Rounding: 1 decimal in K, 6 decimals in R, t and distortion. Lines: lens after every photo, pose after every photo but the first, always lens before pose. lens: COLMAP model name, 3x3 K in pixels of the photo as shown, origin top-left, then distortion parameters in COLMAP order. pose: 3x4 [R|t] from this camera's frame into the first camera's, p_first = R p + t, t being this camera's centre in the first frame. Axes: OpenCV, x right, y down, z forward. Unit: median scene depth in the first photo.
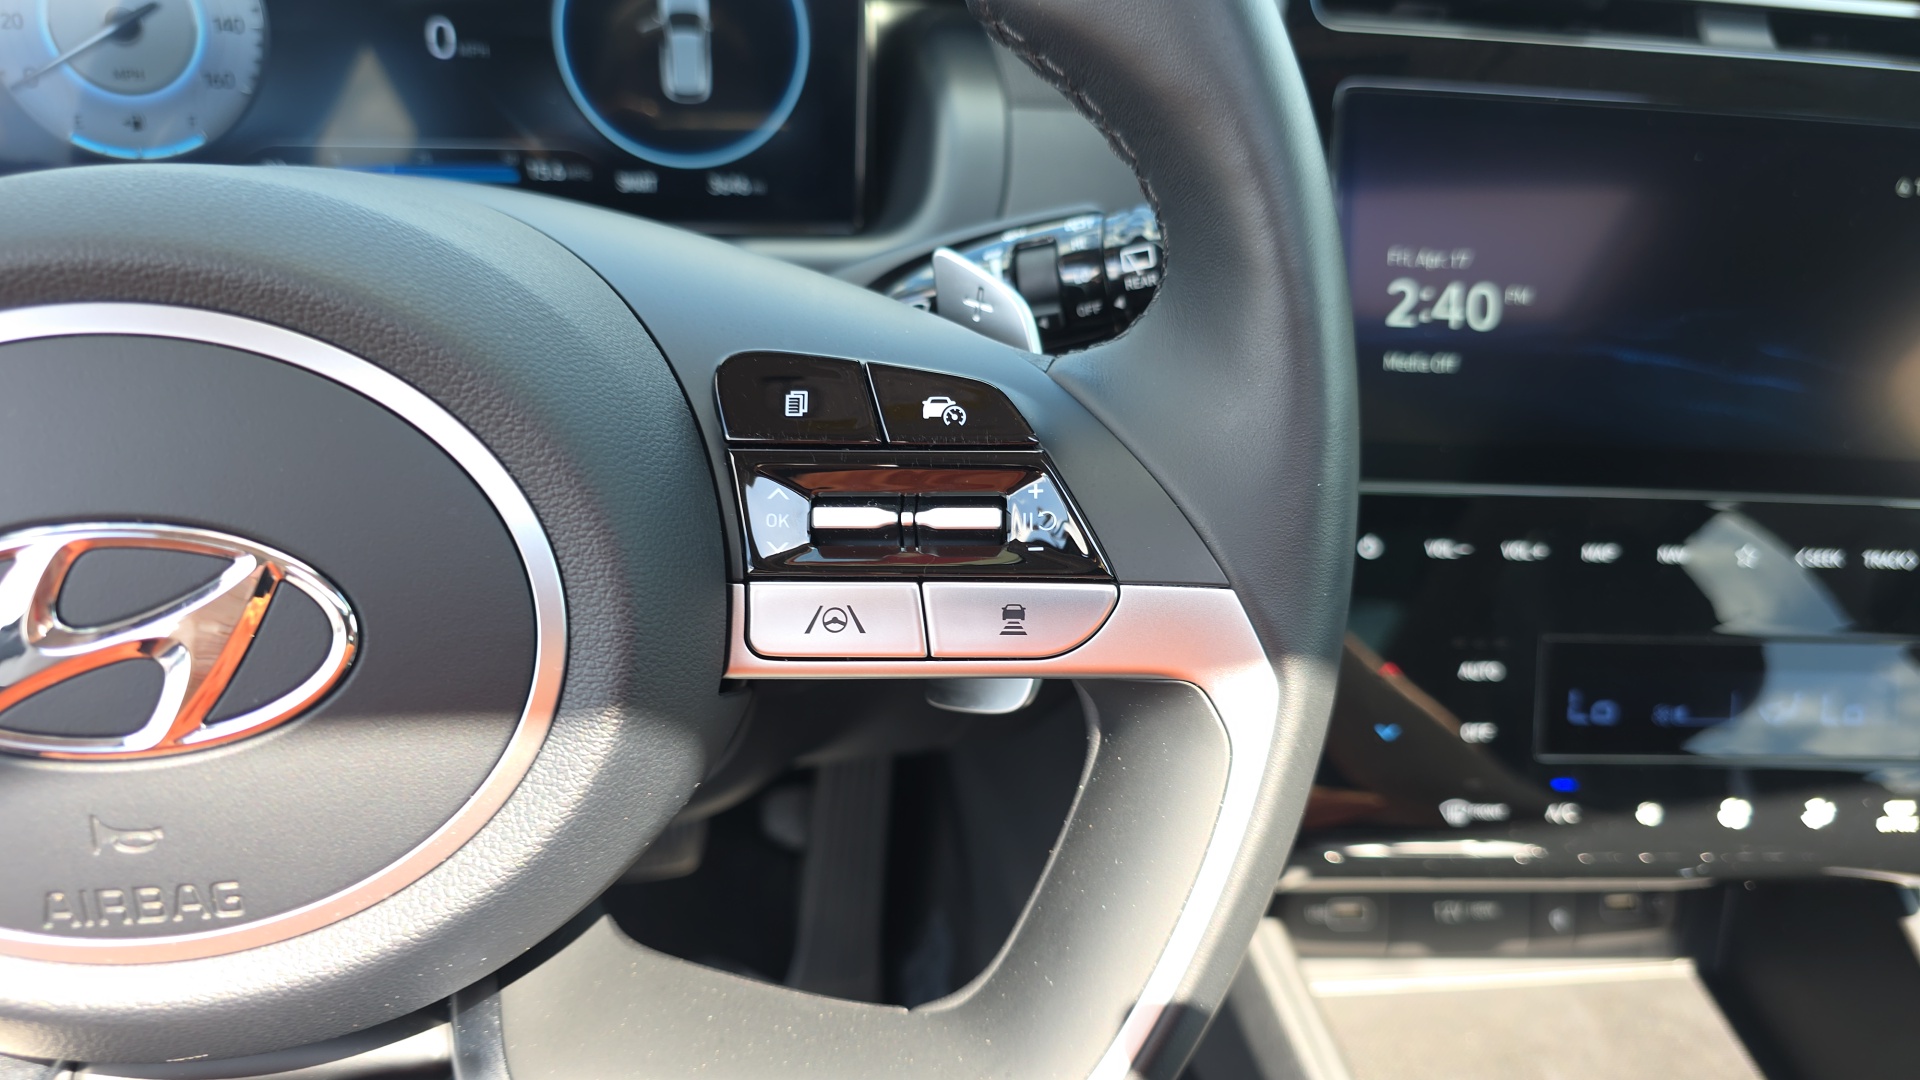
lens RADIAL K [[1356.8, 0, 950.2], [0, 1356.8, 554.3], [0, 0, 1]] dist [0.055019, -0.109235]
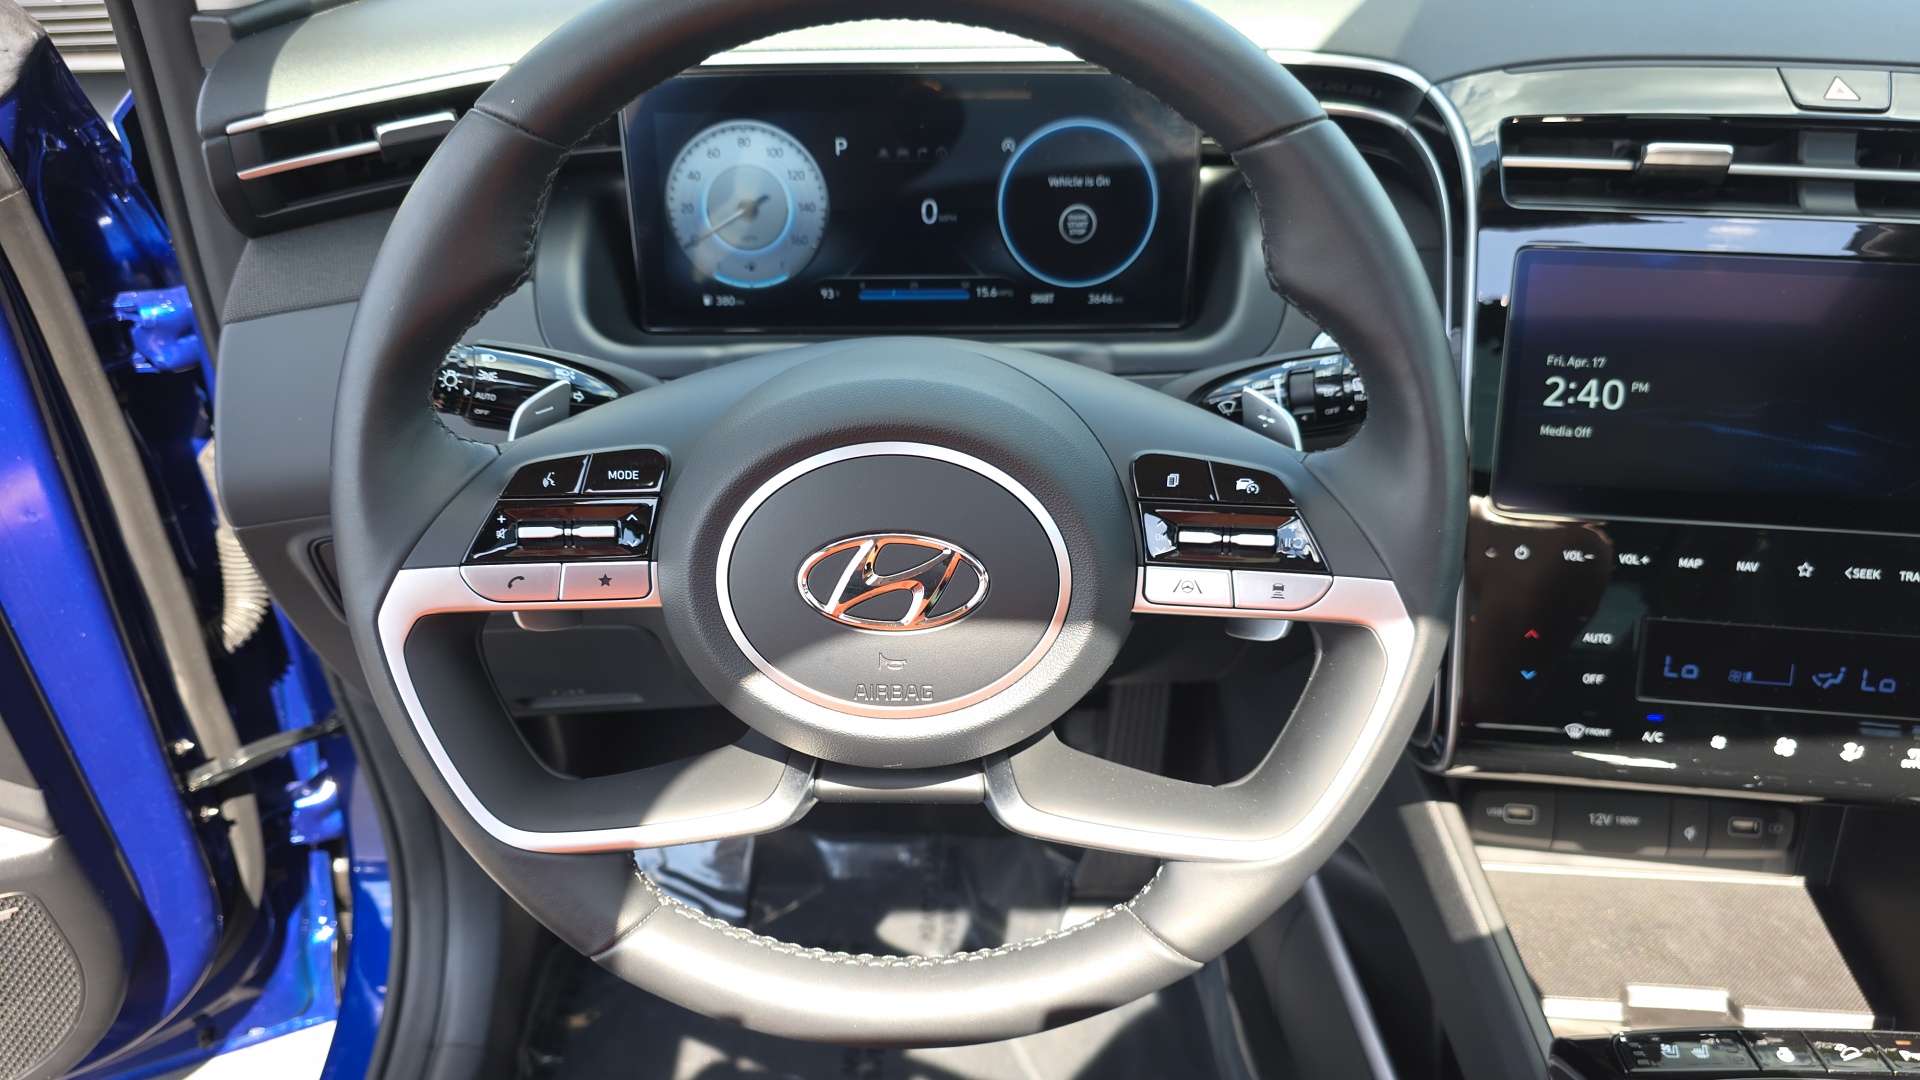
lens RADIAL K [[1328.2, 0, 942.7], [0, 1328.2, 563.3], [0, 0, 1]] dist [0.044860, -0.070491]
pose [[0.978966, 0.045480, -0.198889, -0.028067], [-0.037663, 0.998369, 0.042914, -0.033560], [0.200516, -0.034521, 0.979082, -0.594003]]
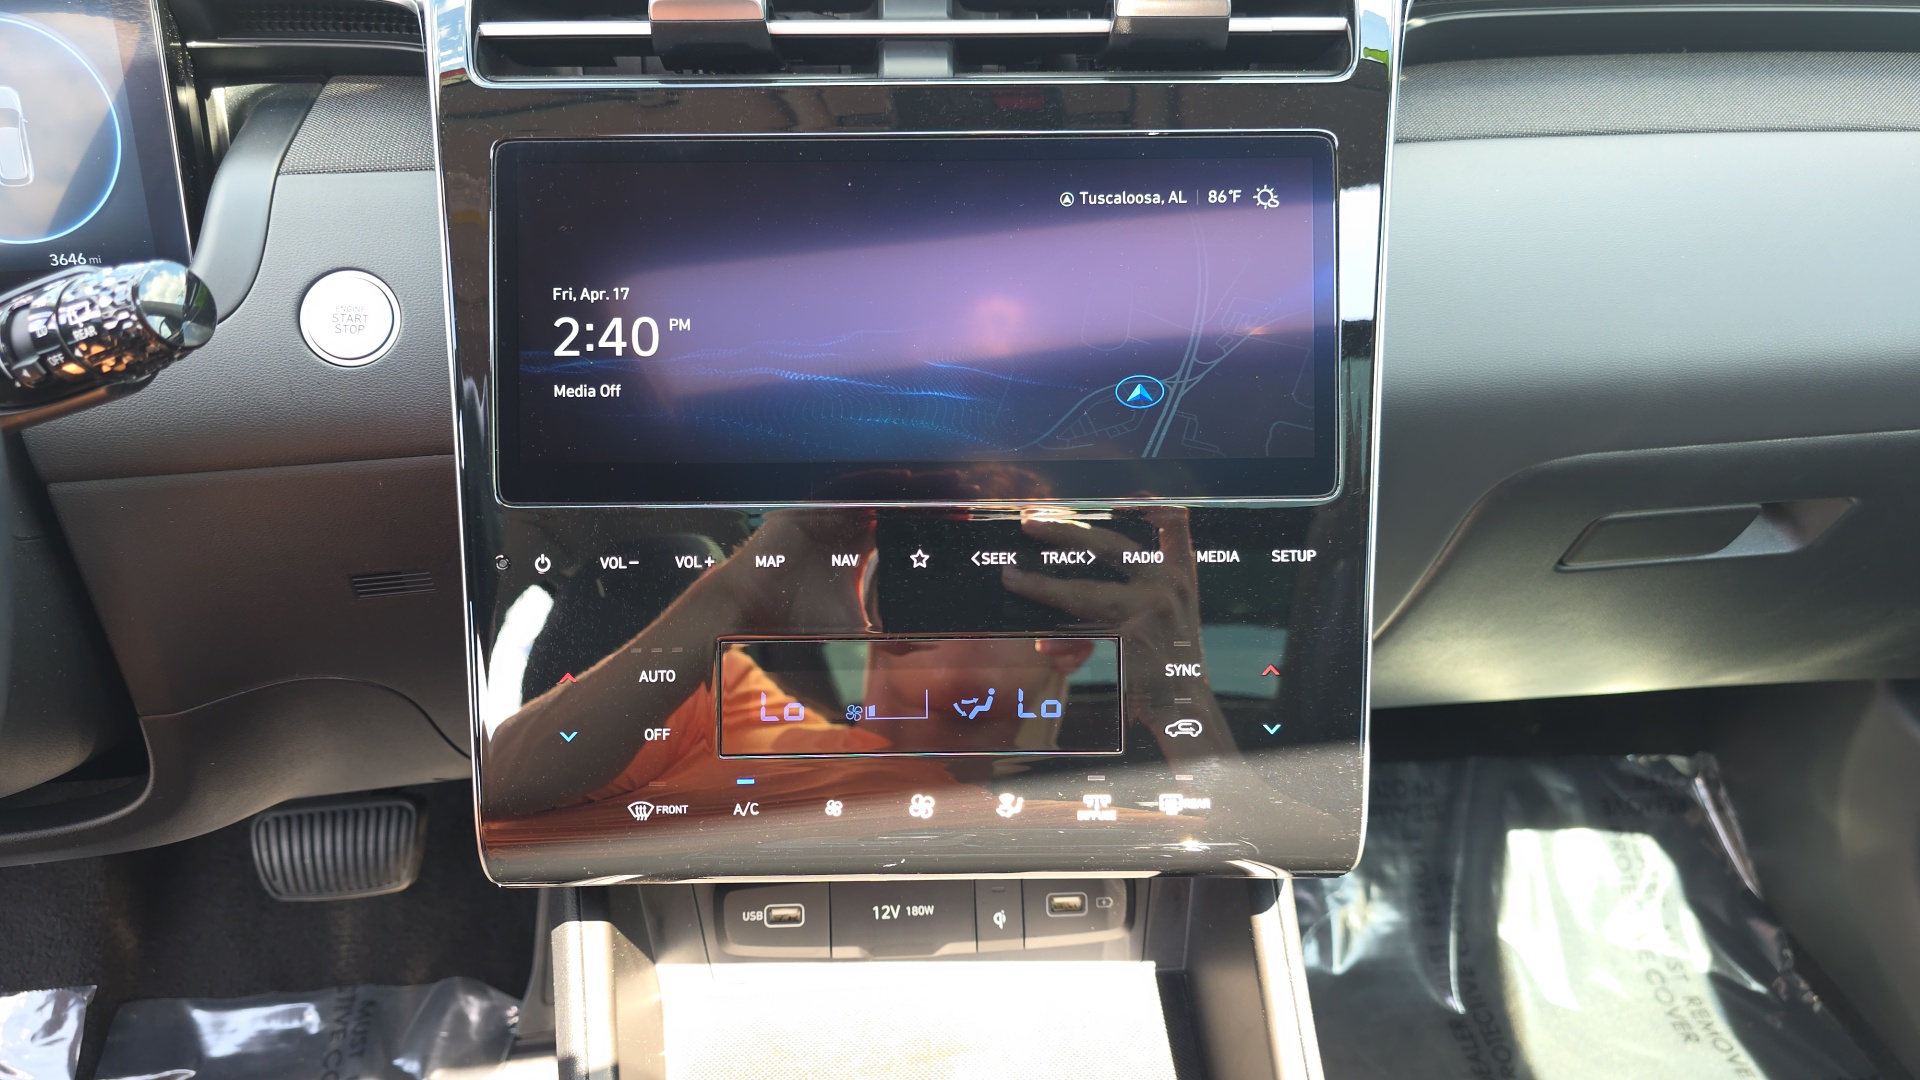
lens RADIAL K [[1334.1, 0, 954.1], [0, 1334.1, 529.5], [0, 0, 1]] dist [0.004205, -0.000242]
pose [[0.996284, -0.037597, -0.077494, 0.726899], [0.034167, 0.998397, -0.045122, 0.027283], [0.079067, 0.042306, 0.995971, -0.021618]]
